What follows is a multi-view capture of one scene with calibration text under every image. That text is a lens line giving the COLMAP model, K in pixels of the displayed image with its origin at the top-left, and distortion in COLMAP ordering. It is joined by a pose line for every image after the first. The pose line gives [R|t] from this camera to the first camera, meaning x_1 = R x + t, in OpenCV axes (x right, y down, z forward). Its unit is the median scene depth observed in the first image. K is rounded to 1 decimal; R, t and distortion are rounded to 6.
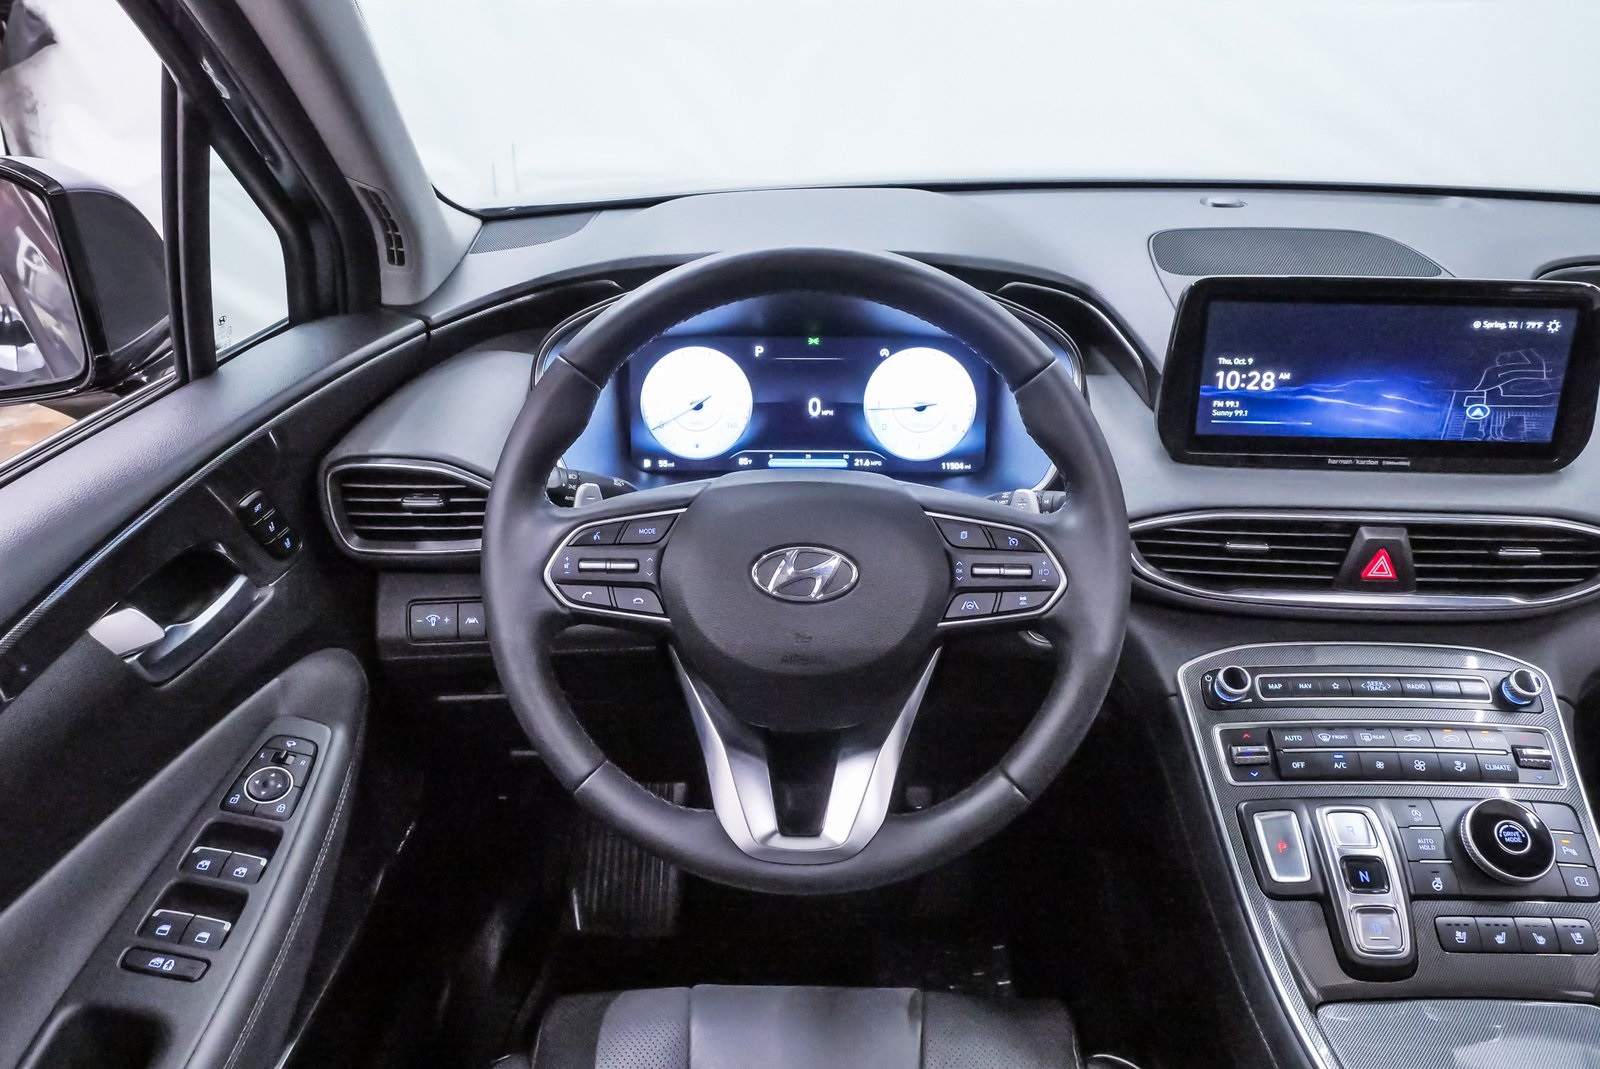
lens RADIAL K [[1163.9, 0, 808.2], [0, 1163.9, 533.0], [0, 0, 1]] dist [-0.046347, 0.026571]
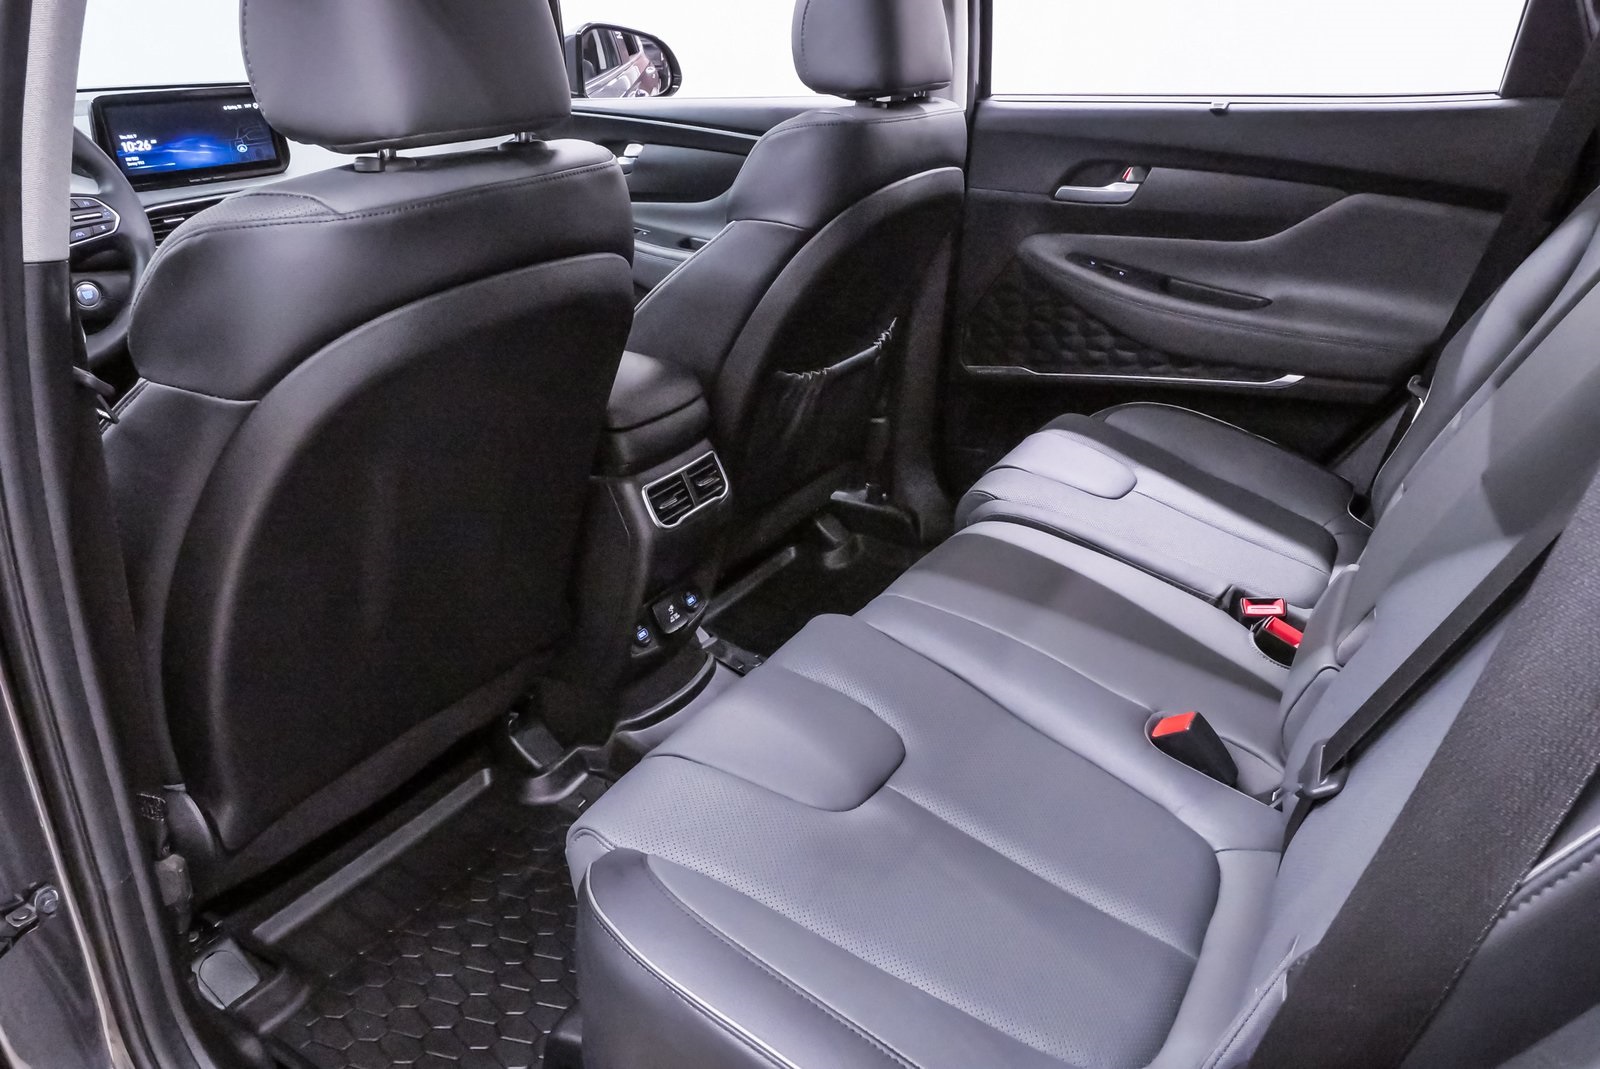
lens RADIAL K [[1185.4, 0, 794.9], [0, 1185.4, 534.9], [0, 0, 1]] dist [-0.035093, 0.013673]
pose [[0.492430, -0.350680, 0.796578, -0.952988], [0.379491, 0.910165, 0.166090, 0.600885], [-0.783262, 0.220507, 0.581273, -0.981115]]
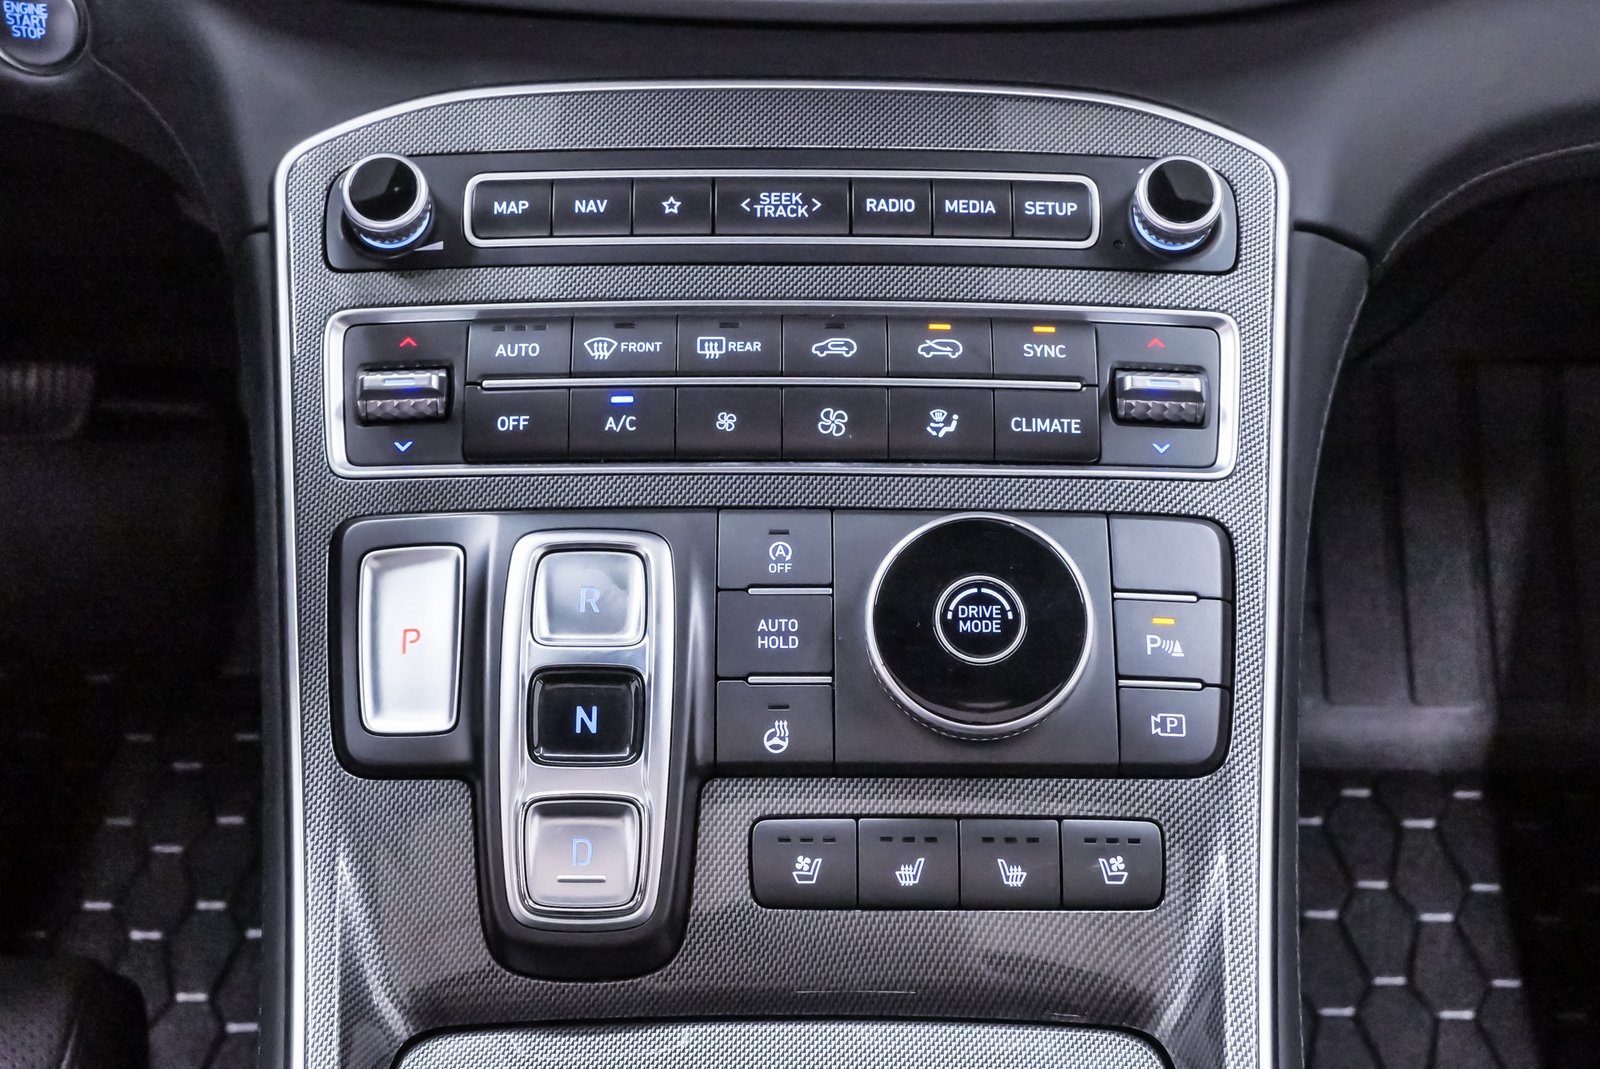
lens RADIAL K [[2669.7, 0, 800.0], [0, 2669.7, 534.5], [0, 0, 1]] dist [0.027196, 0.054172]
pose [[0.999842, -0.012701, 0.012406, 0.486748], [0.008176, 0.949638, 0.313242, -0.035728], [-0.015760, -0.313091, 0.949592, 0.149892]]
